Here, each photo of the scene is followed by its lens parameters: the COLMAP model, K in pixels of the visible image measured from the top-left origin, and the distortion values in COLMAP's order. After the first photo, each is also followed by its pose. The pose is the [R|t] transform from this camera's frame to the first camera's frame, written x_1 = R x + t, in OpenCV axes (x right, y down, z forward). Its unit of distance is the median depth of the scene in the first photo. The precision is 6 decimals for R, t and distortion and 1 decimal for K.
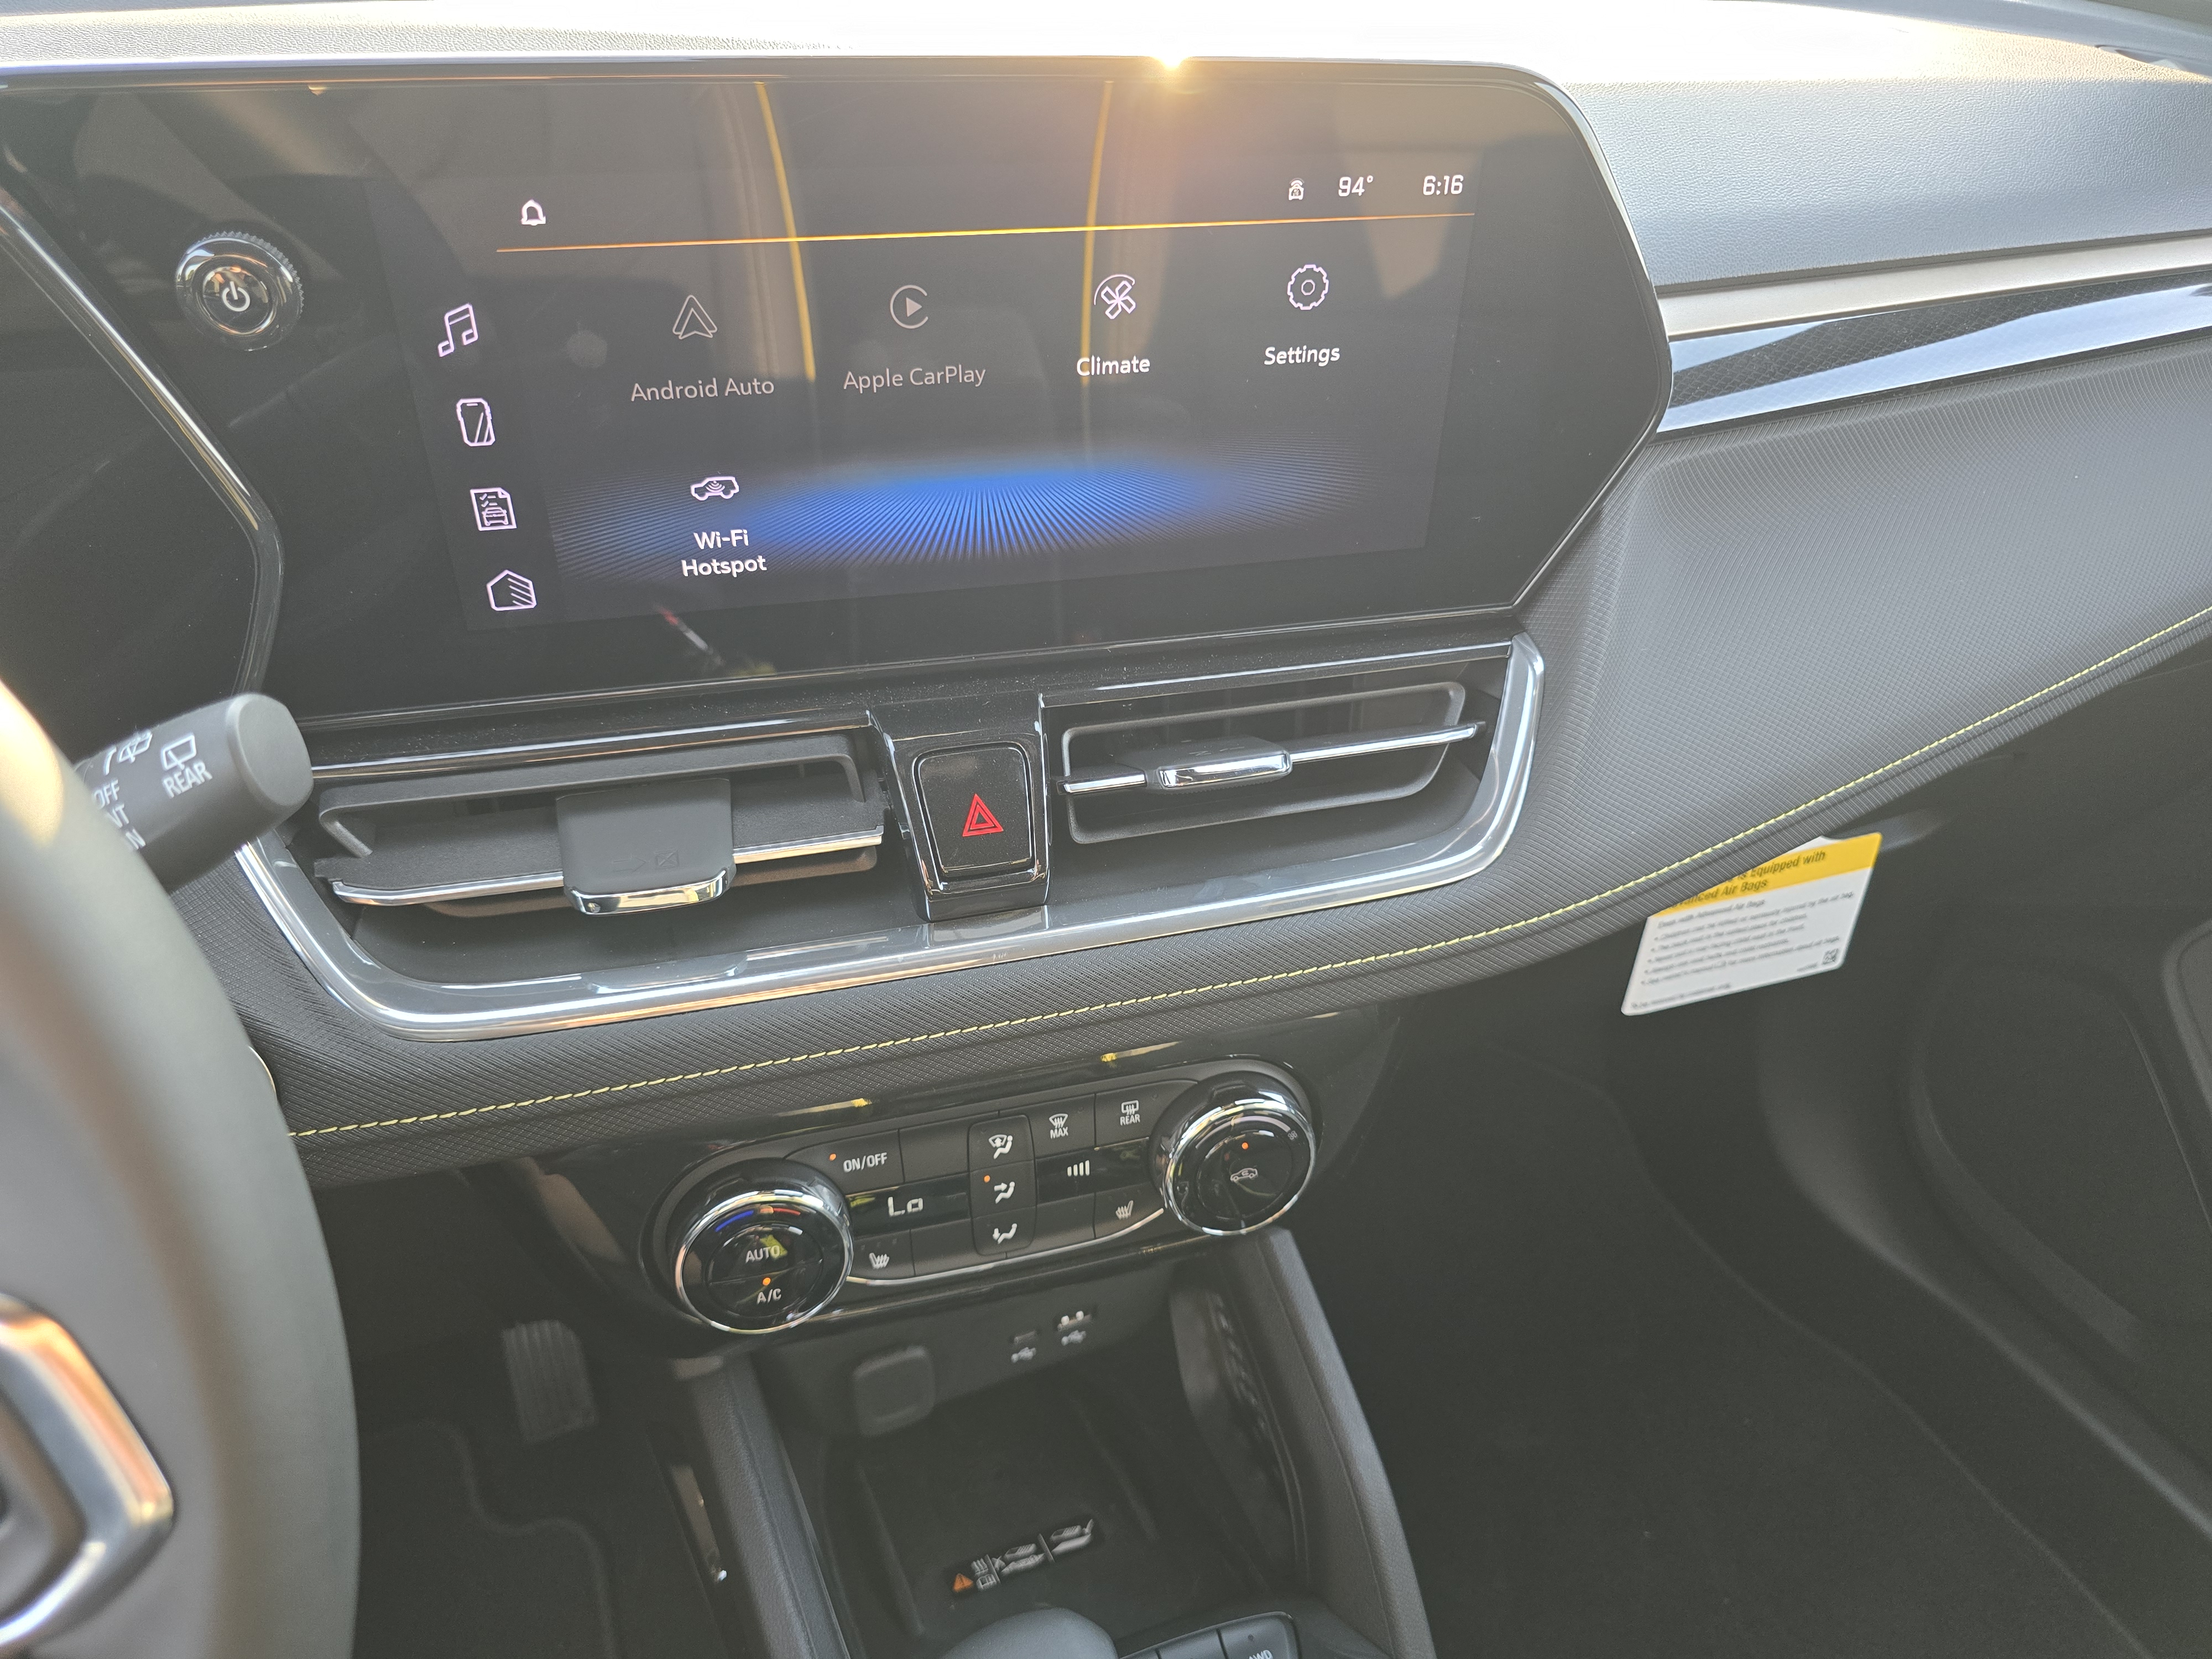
lens RADIAL K [[1485.4, 0, 1096.1], [0, 1485.4, 838.6], [0, 0, 1]] dist [0.008889, -0.010374]
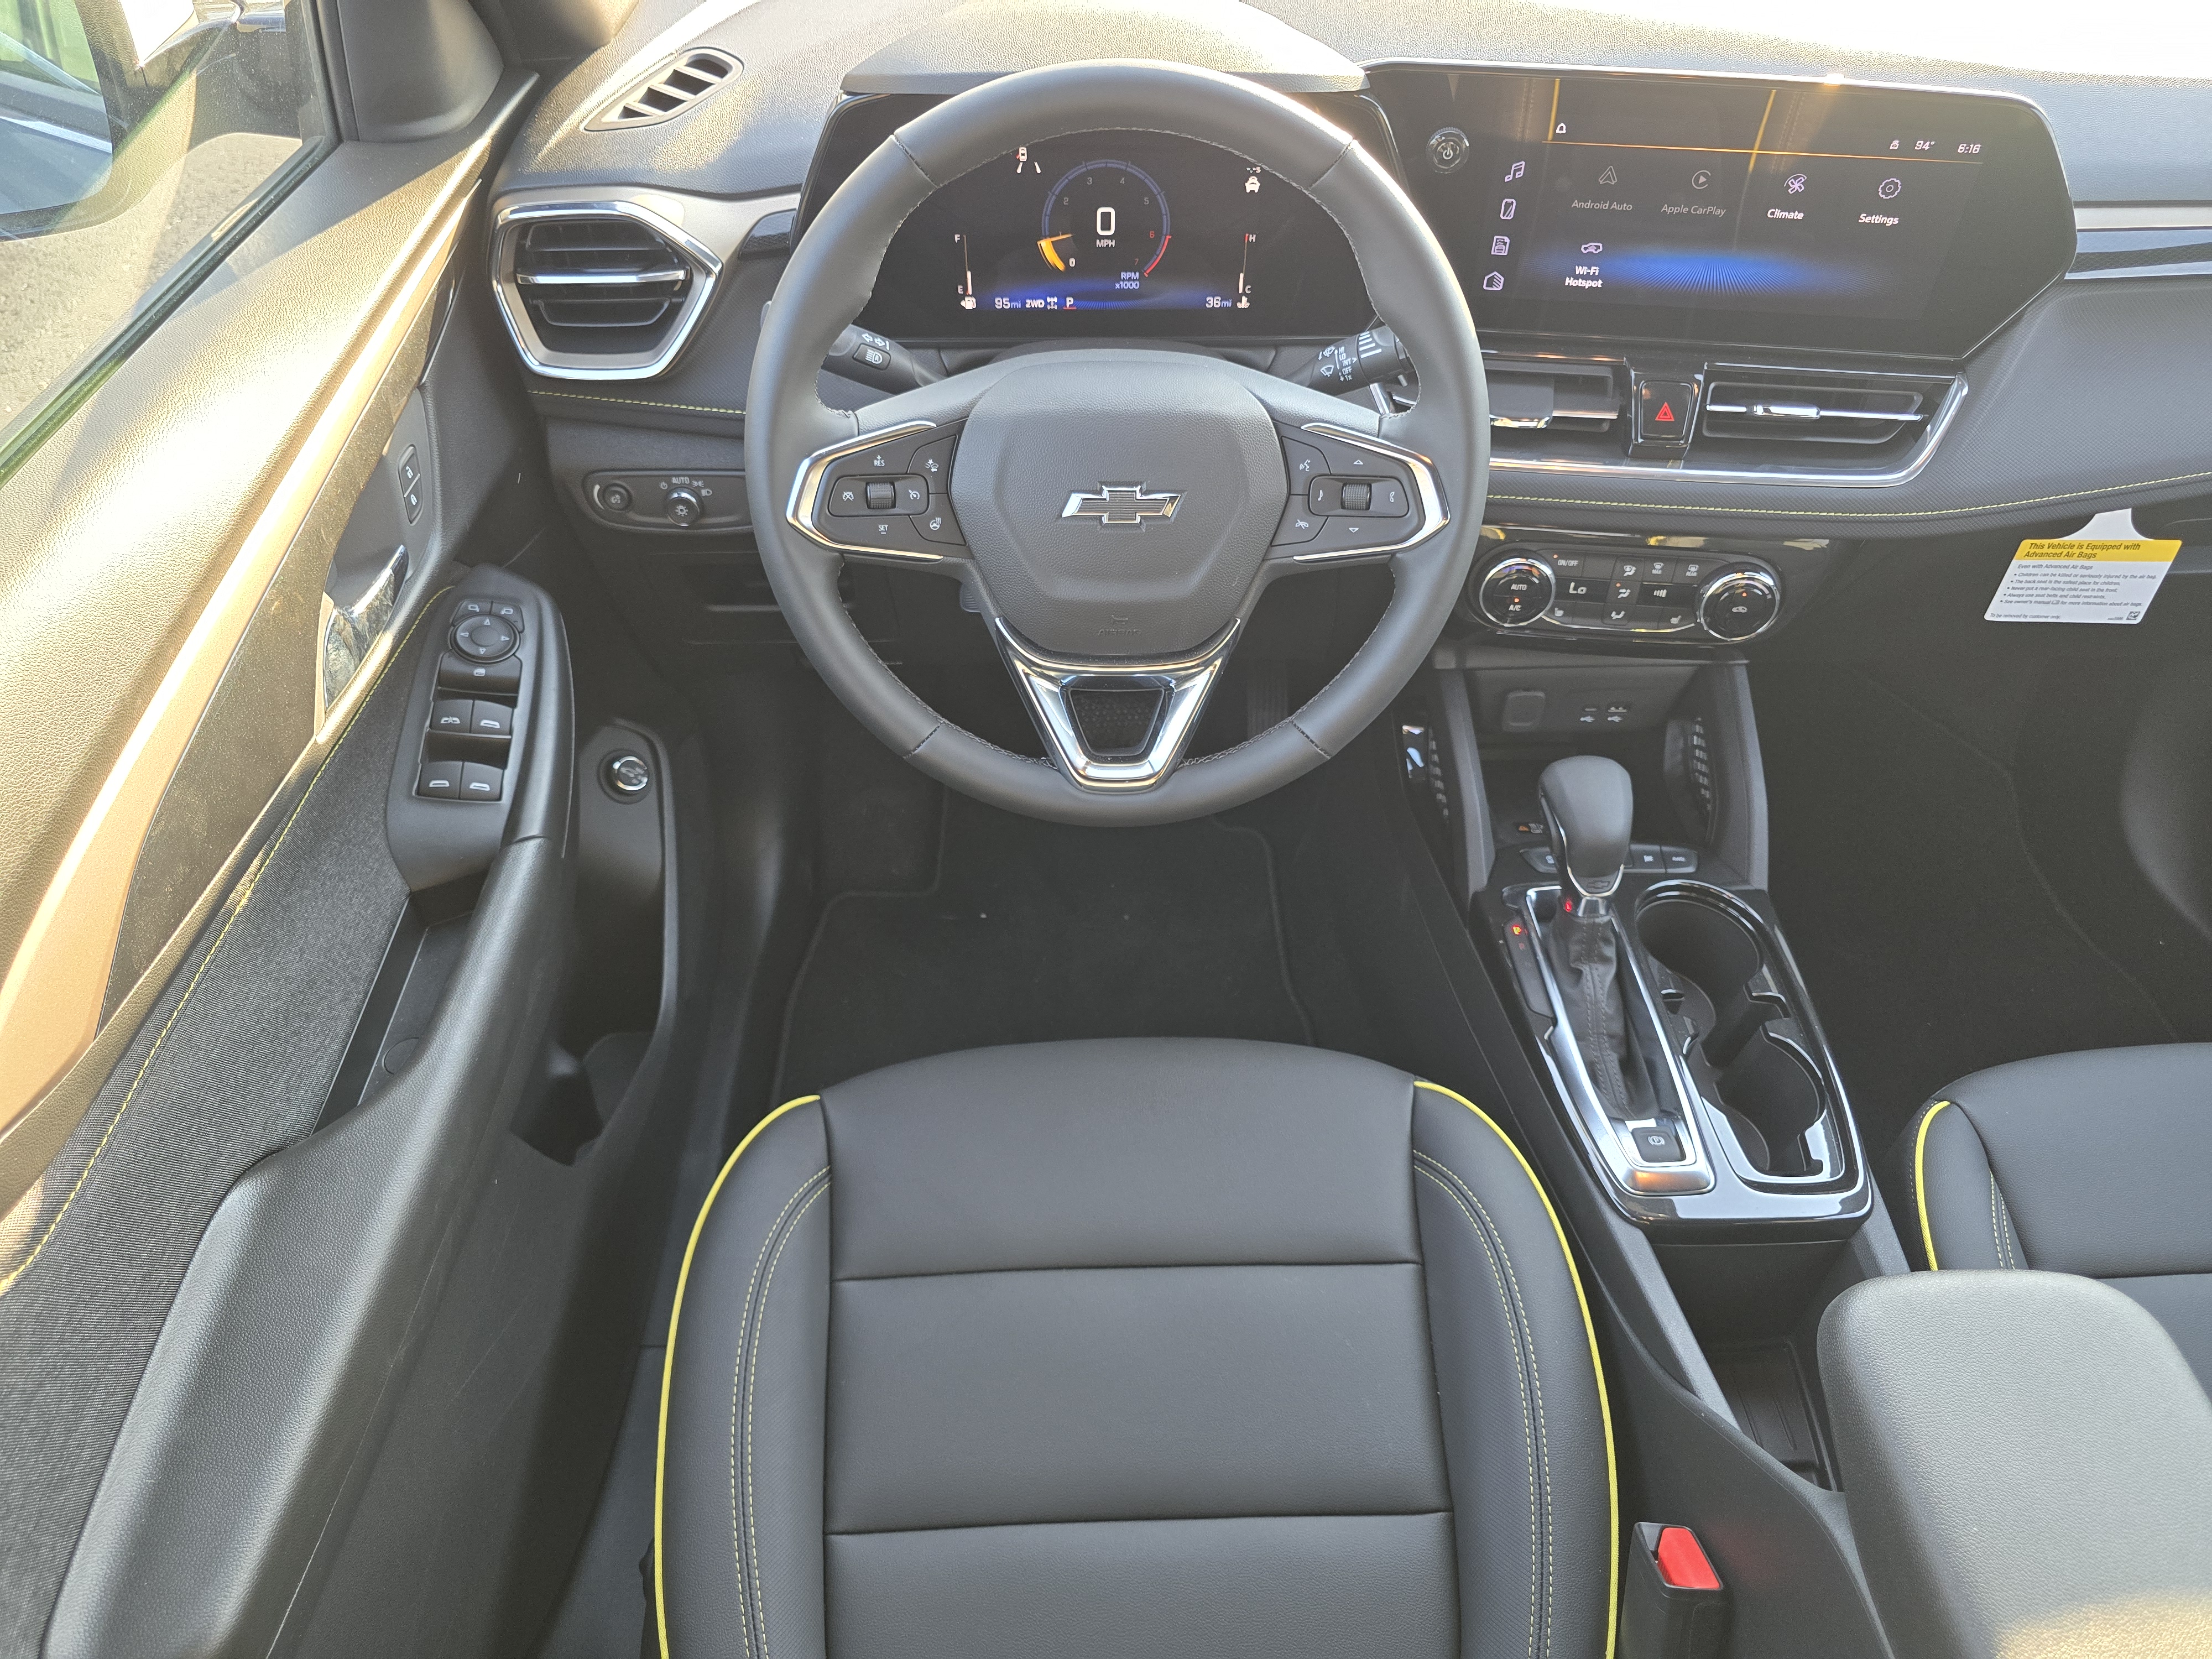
lens RADIAL K [[1485.4, 0, 1098.6], [0, 1485.4, 836.6], [0, 0, 1]] dist [0.008889, -0.010374]
pose [[0.930245, 0.244514, -0.273599, -0.098991], [-0.191175, 0.959393, 0.207406, 0.285922], [0.313203, -0.140633, 0.939216, -1.422583]]
